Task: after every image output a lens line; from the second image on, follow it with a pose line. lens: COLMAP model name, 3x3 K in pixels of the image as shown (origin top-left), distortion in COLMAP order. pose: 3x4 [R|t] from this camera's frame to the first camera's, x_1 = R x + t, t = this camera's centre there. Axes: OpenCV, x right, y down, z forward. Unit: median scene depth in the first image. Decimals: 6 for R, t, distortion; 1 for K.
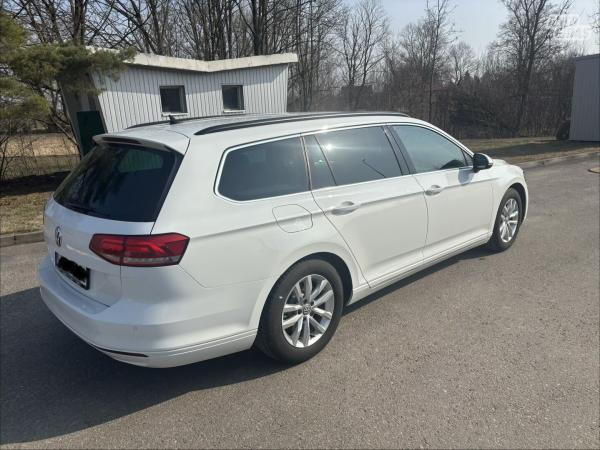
lens RADIAL K [[417.6, 0, 302.1], [0, 417.6, 225.3], [0, 0, 1]] dist [0.042247, -0.051907]
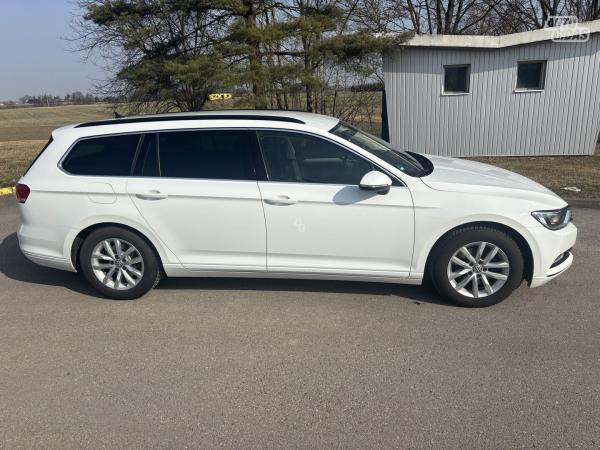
lens RADIAL K [[417.6, 0, 302.1], [0, 417.6, 225.3], [0, 0, 1]] dist [0.042247, -0.051907]
pose [[0.682418, 0.235244, -0.692073, 0.224652], [-0.195830, 0.971026, 0.136965, -0.036955], [0.704241, 0.042061, 0.708714, 0.077542]]
